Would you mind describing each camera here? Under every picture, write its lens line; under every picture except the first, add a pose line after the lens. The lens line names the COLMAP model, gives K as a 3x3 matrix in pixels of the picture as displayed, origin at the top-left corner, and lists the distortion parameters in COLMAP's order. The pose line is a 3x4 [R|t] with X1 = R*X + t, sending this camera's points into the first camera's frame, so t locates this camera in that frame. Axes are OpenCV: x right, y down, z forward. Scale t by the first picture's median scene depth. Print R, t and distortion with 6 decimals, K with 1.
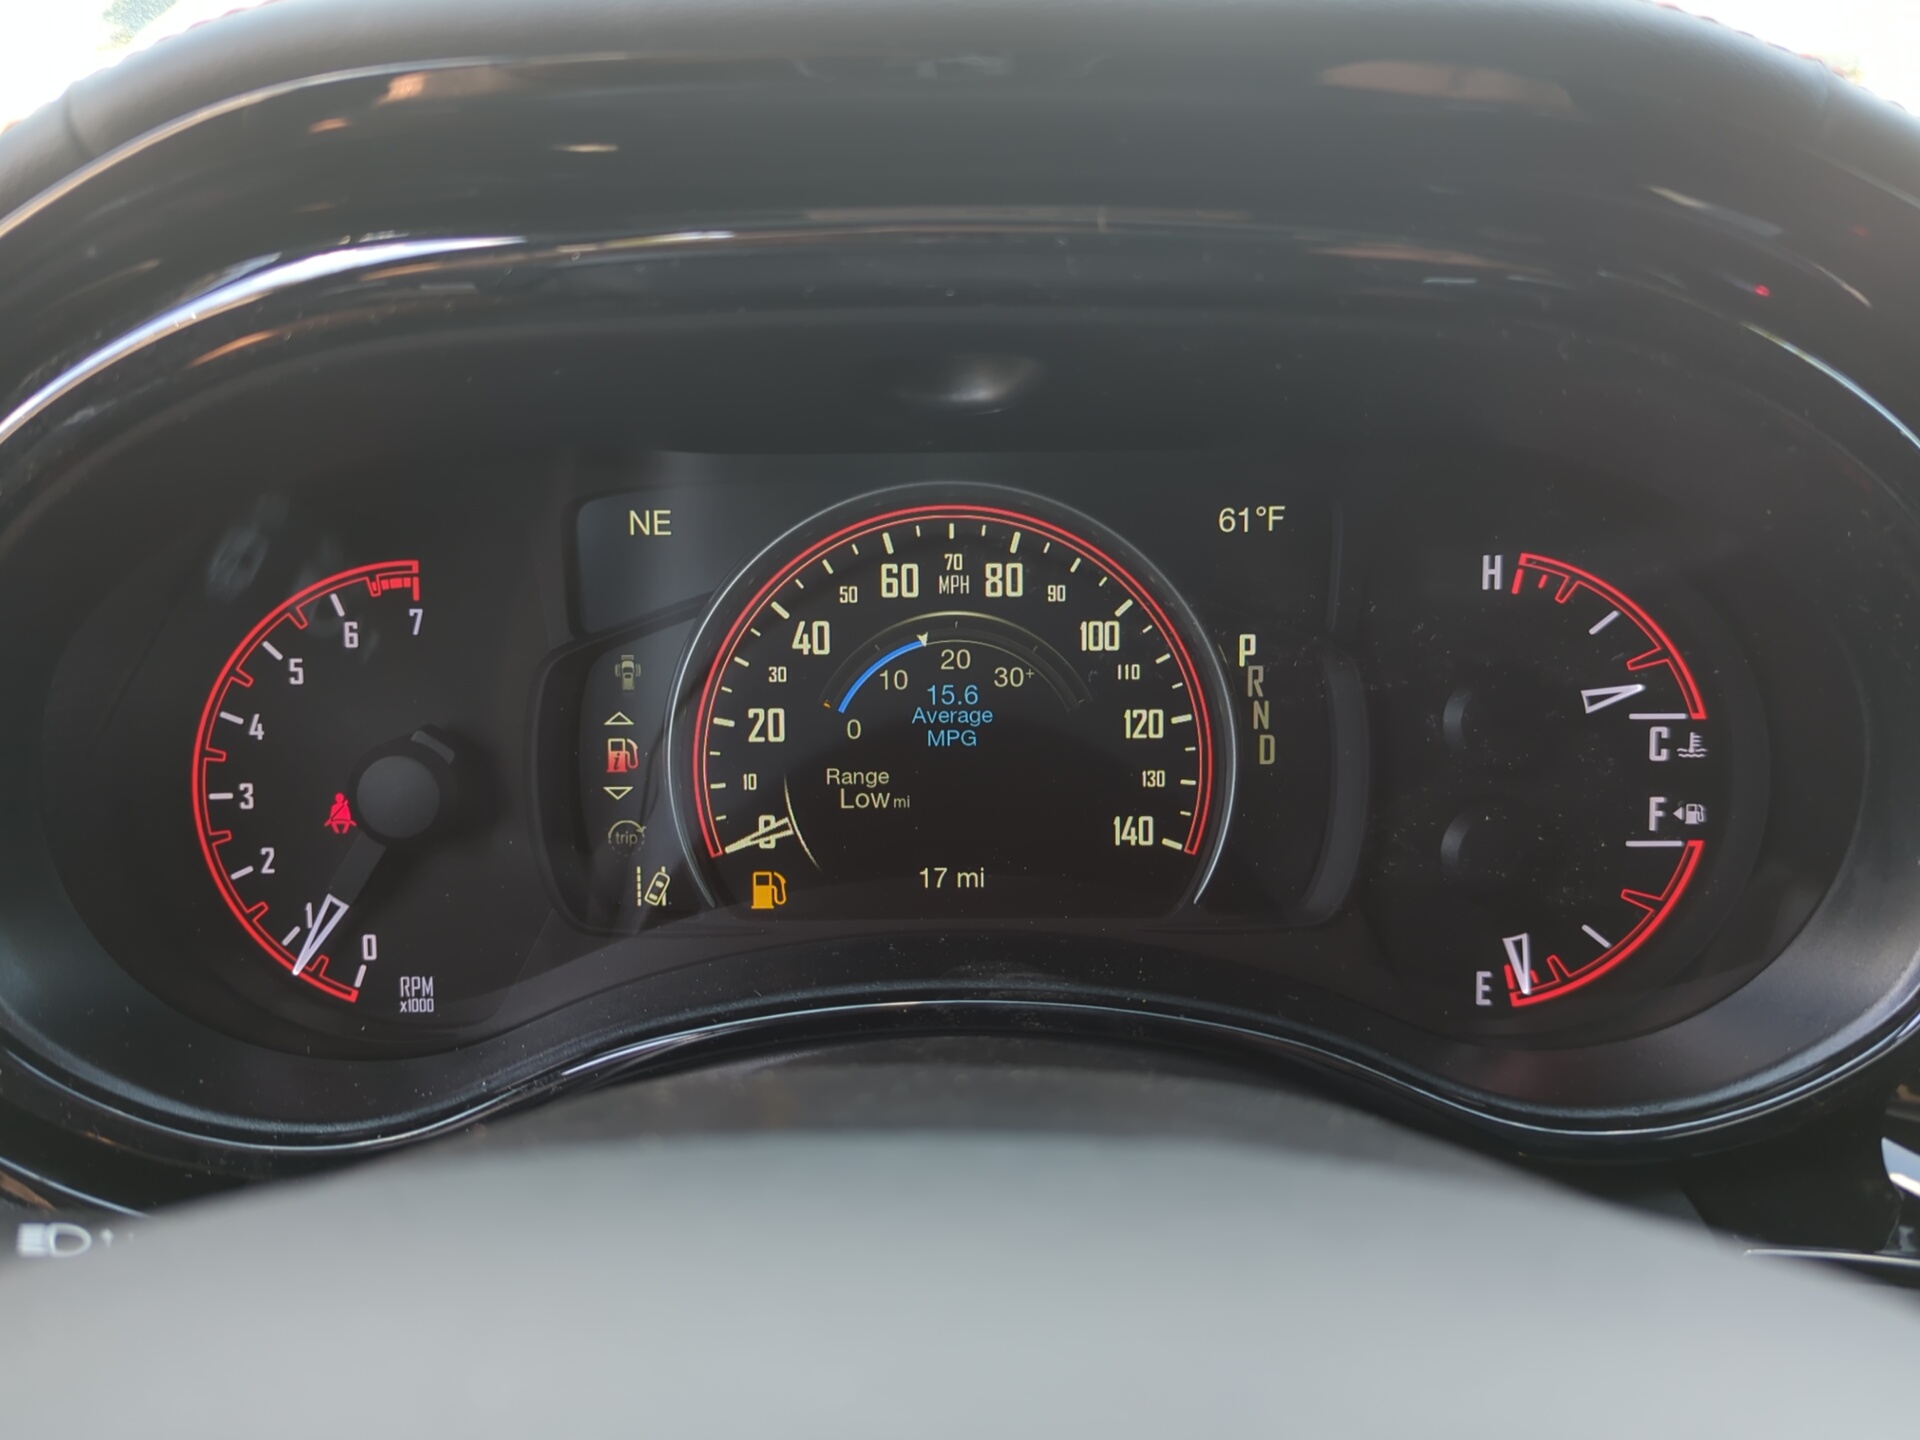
lens RADIAL K [[1567.0, 0, 993.8], [0, 1567.0, 720.9], [0, 0, 1]] dist [0.046830, -0.061834]
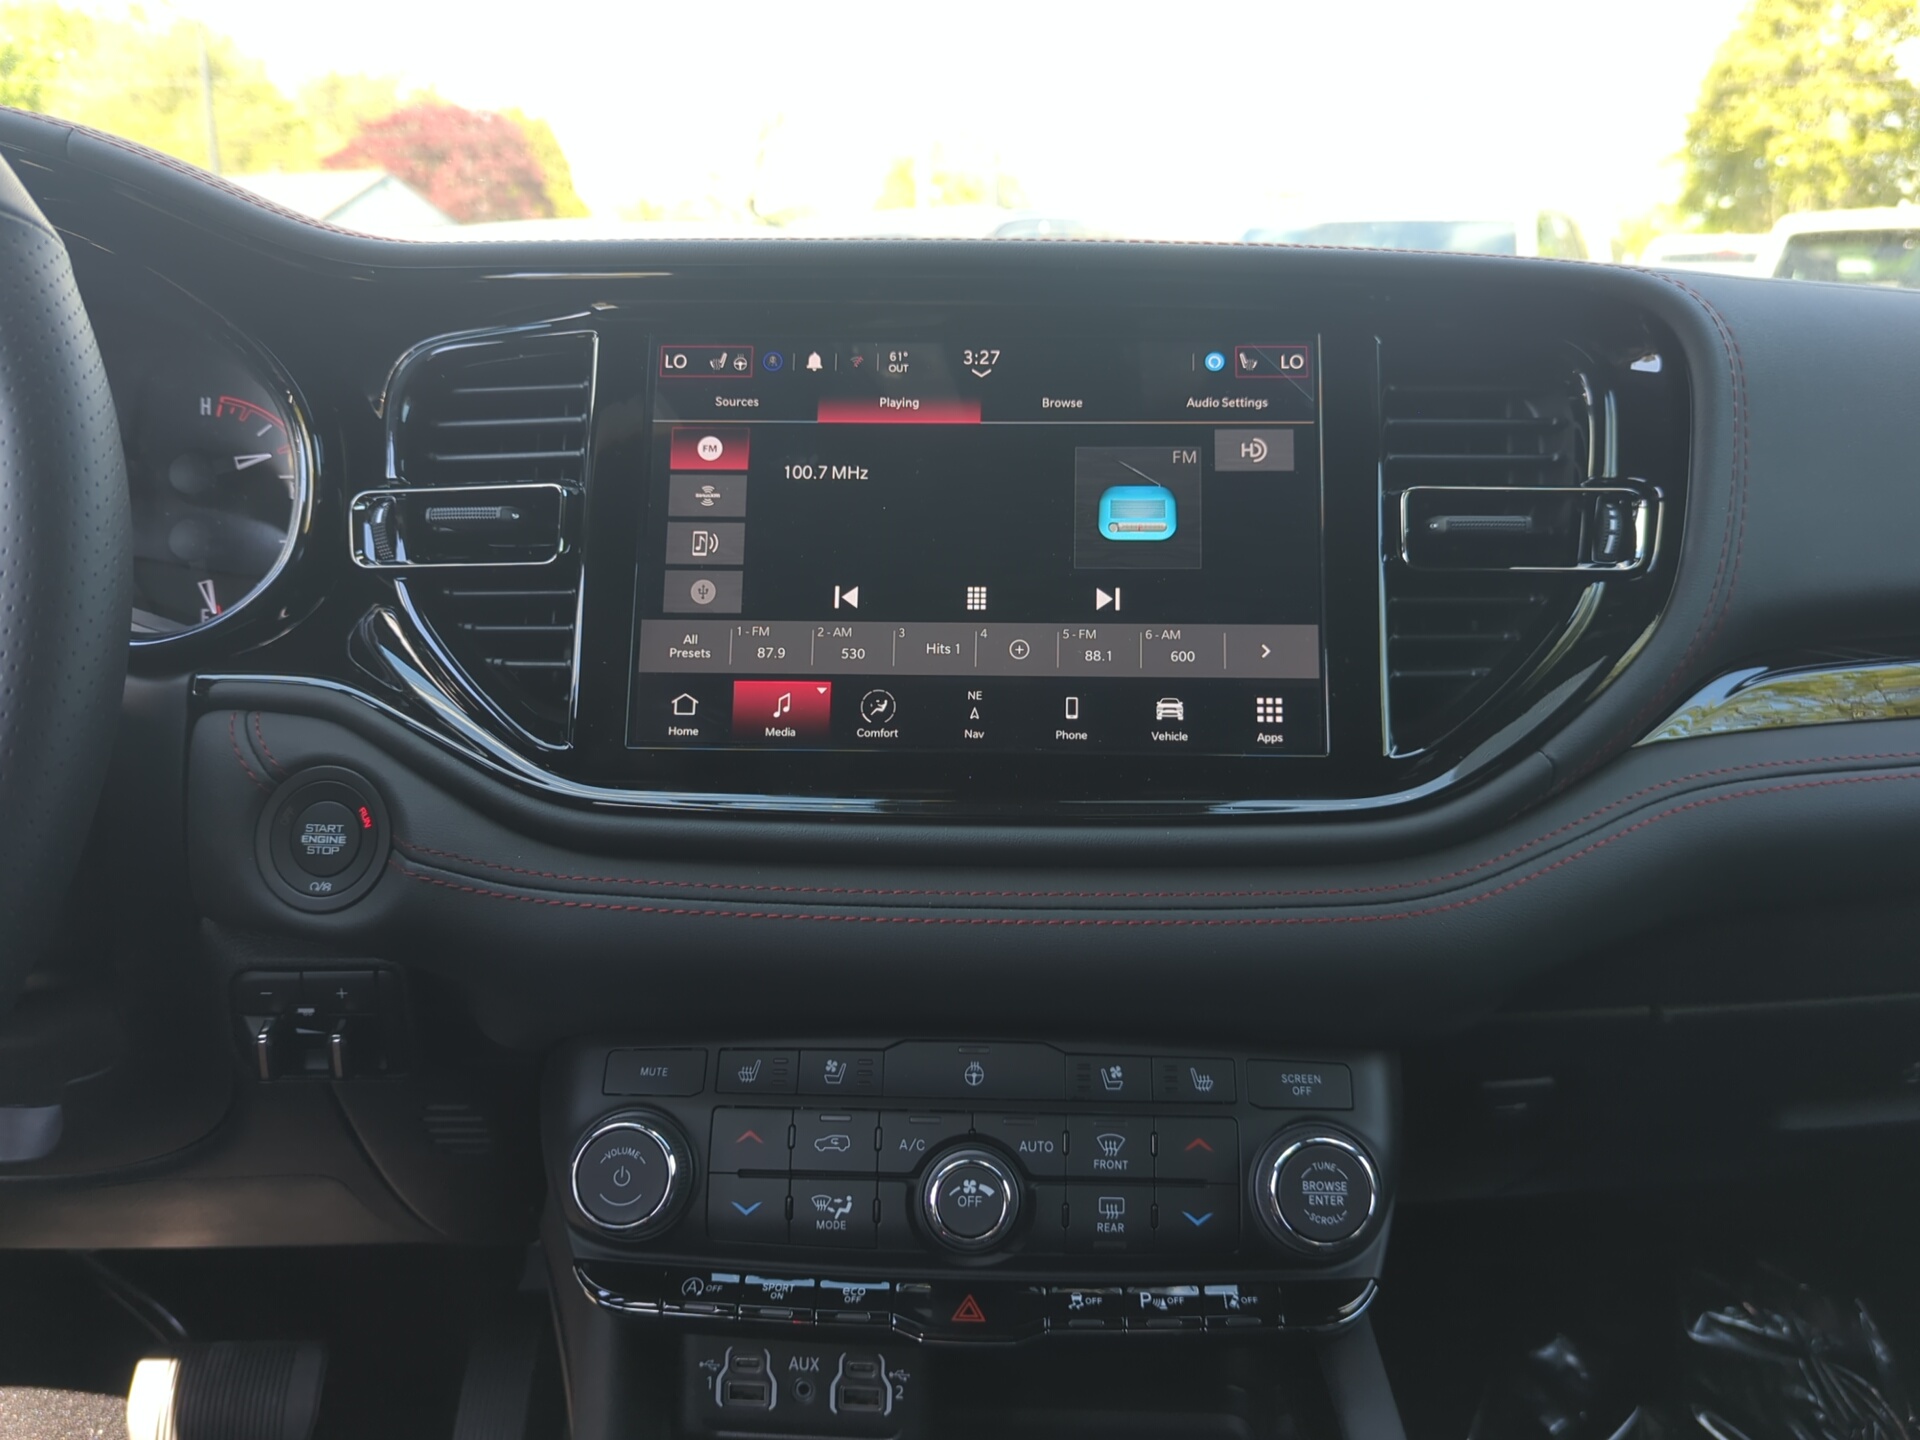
lens RADIAL K [[1567.0, 0, 978.5], [0, 1567.0, 690.8], [0, 0, 1]] dist [0.046830, -0.061834]
pose [[0.998628, -0.024025, 0.046535, 1.179190], [0.031149, 0.986789, -0.158990, 0.602907], [-0.042101, 0.160221, 0.986183, -0.942623]]
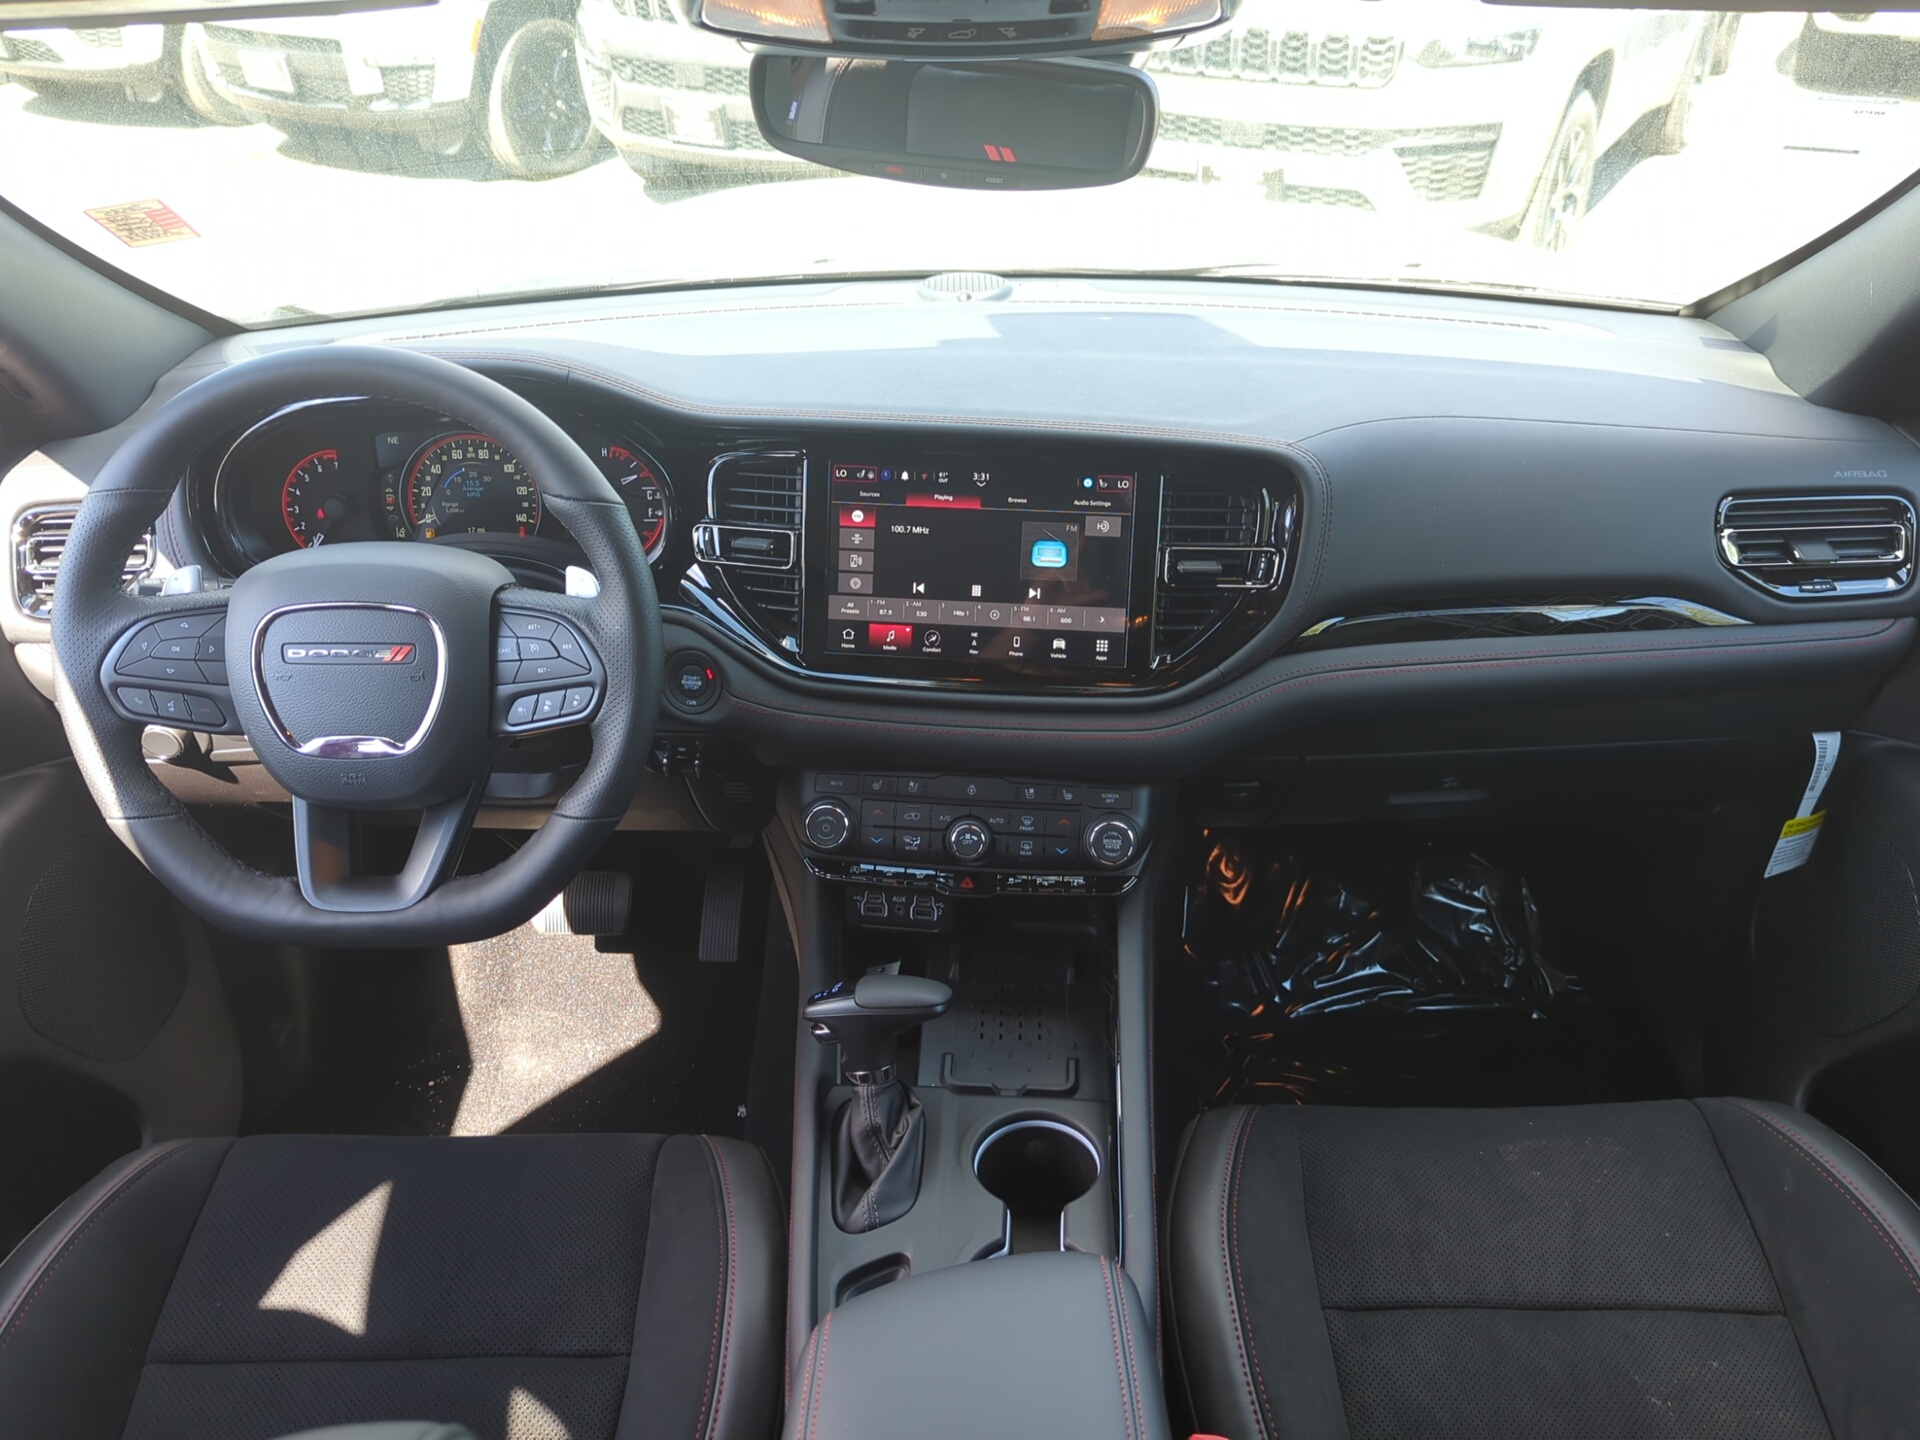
lens RADIAL K [[1567.0, 0, 997.0], [0, 1567.0, 698.6], [0, 0, 1]] dist [0.046830, -0.061834]
pose [[0.999959, -0.006701, 0.006043, 1.280948], [0.005879, 0.991884, 0.127007, 0.025347], [-0.006845, -0.126966, 0.991883, -3.052153]]
